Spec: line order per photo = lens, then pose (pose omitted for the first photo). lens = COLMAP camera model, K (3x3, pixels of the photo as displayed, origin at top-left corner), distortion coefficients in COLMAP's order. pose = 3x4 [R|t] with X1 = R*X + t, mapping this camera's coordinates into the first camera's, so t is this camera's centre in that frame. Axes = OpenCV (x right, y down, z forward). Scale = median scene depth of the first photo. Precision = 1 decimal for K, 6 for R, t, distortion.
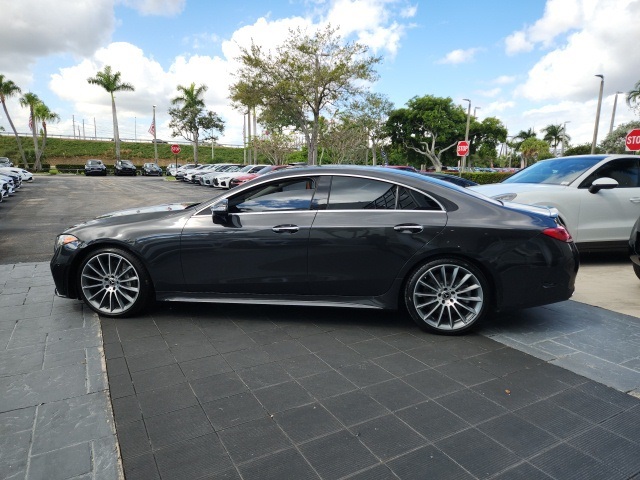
lens RADIAL K [[430.4, 0, 320.0], [0, 430.4, 240.0], [0, 0, 1]] dist [0.062097, -0.055554]
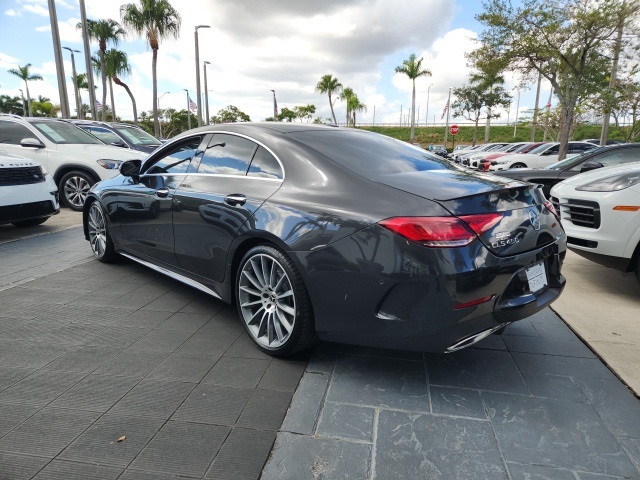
lens RADIAL K [[430.6, 0, 333.7], [0, 430.6, 242.2], [0, 0, 1]] dist [0.080432, -0.072487]
pose [[0.776341, 0.121150, -0.618560, 0.087982], [-0.096306, 0.992631, 0.073543, -0.002999], [0.622912, 0.002476, 0.782288, 0.055423]]
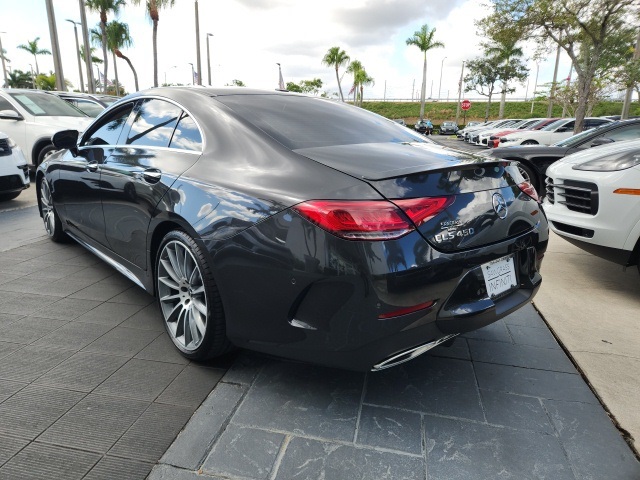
lens RADIAL K [[434.9, 0, 320.6], [0, 434.9, 240.2], [0, 0, 1]] dist [0.060418, -0.053243]
pose [[0.742473, 0.162637, -0.649832, 0.089450], [-0.108671, 0.986473, 0.122727, -0.004447], [0.661002, -0.020504, 0.750104, 0.072342]]
